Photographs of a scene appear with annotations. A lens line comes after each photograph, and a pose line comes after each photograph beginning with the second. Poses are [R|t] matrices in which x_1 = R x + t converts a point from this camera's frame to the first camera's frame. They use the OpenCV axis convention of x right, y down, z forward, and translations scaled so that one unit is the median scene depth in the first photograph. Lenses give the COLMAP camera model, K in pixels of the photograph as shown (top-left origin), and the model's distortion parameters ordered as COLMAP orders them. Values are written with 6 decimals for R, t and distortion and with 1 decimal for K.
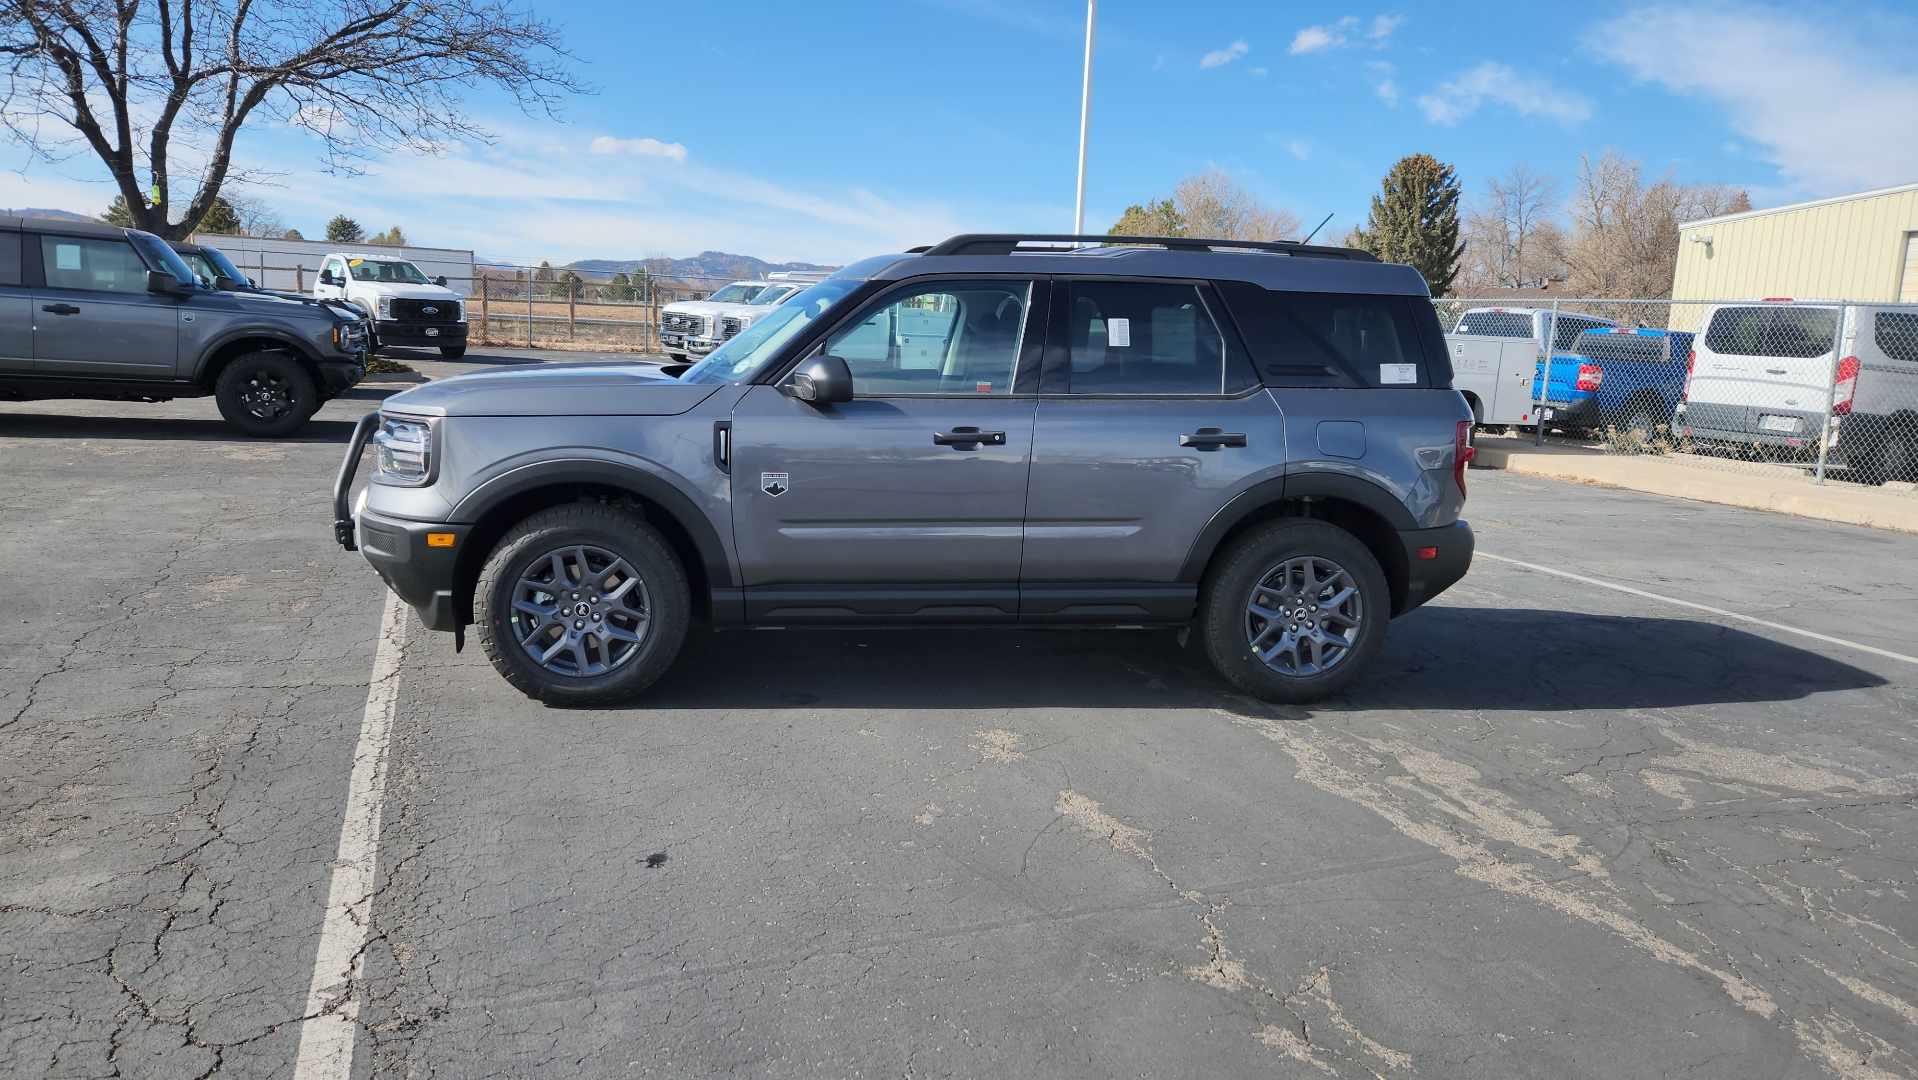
lens RADIAL K [[1282.1, 0, 925.5], [0, 1282.1, 549.1], [0, 0, 1]] dist [0.083590, -0.076133]
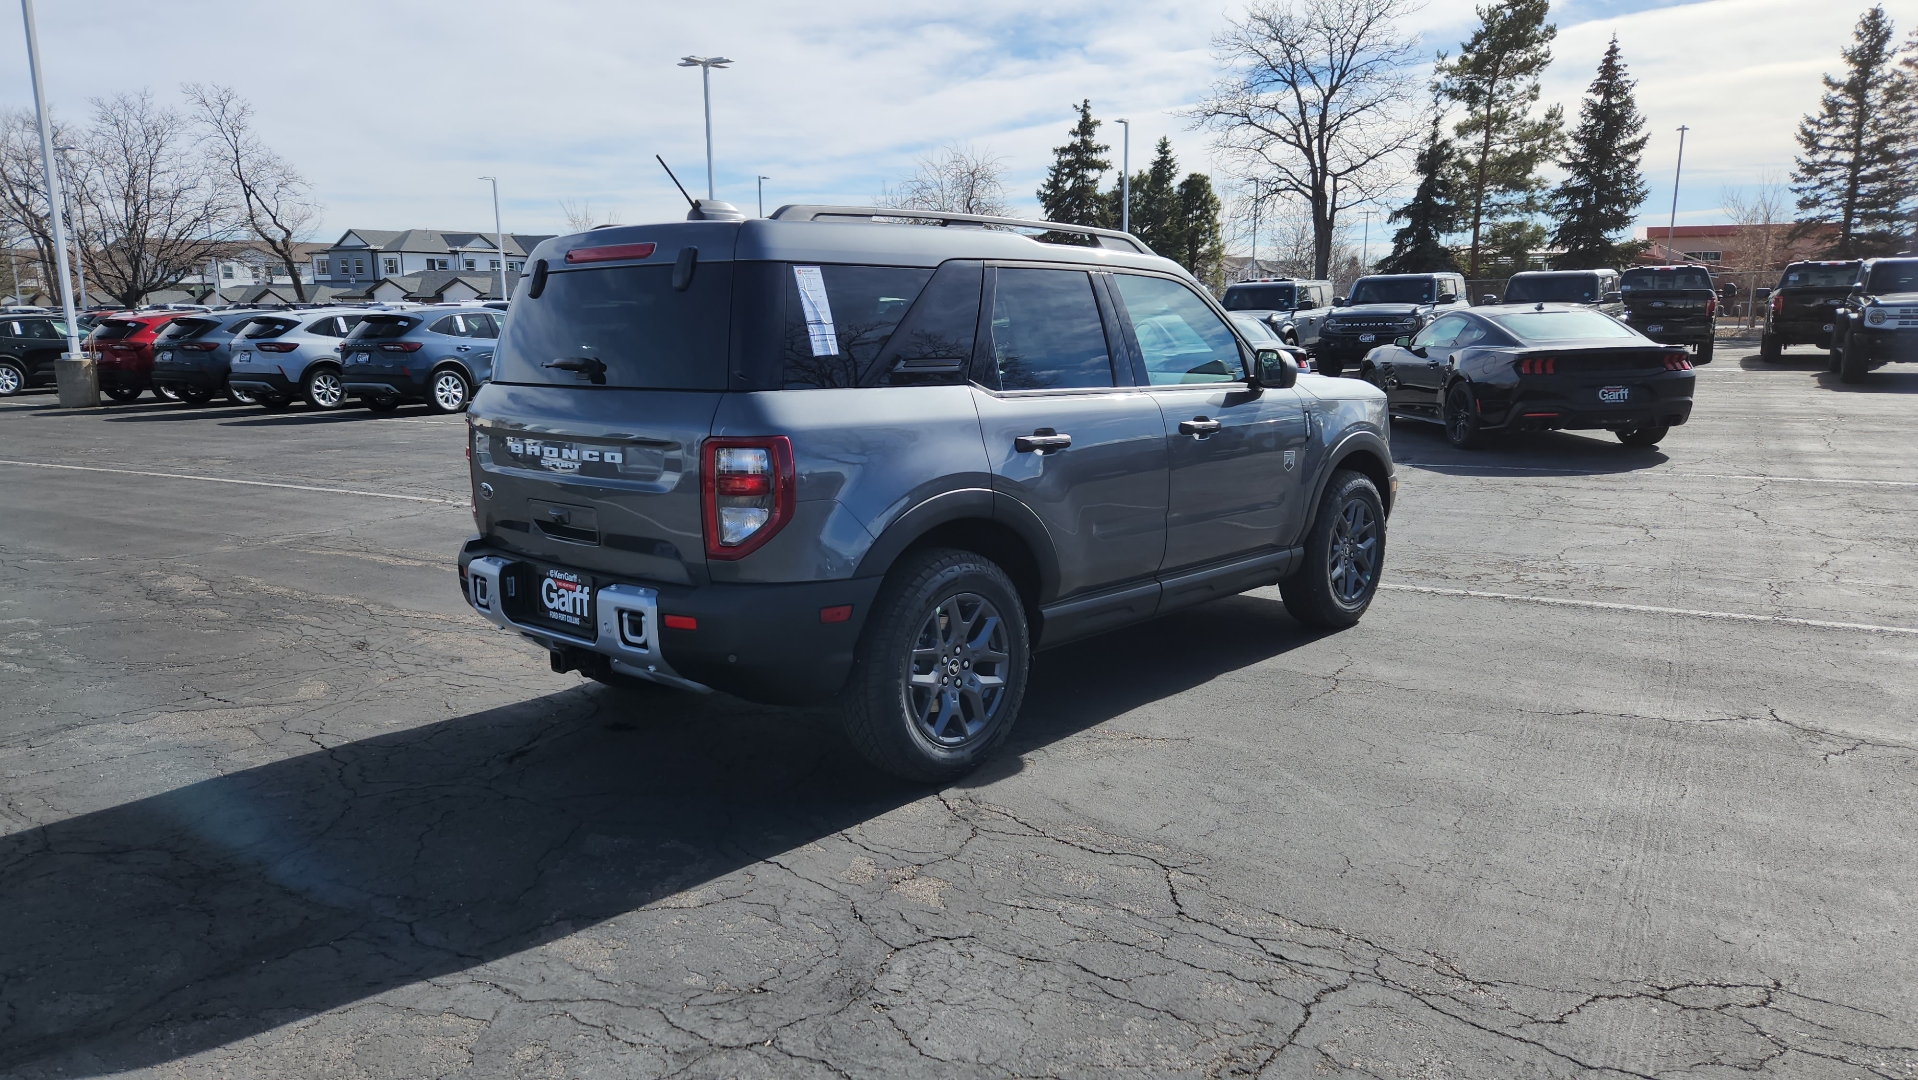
lens RADIAL K [[1282.1, 0, 925.5], [0, 1282.1, 549.1], [0, 0, 1]] dist [0.083590, -0.076133]
pose [[-0.786856, 0.073740, -0.612715, 0.742065], [-0.130491, 0.950508, 0.281970, -0.310199], [0.603183, 0.301824, -0.738290, 1.914698]]
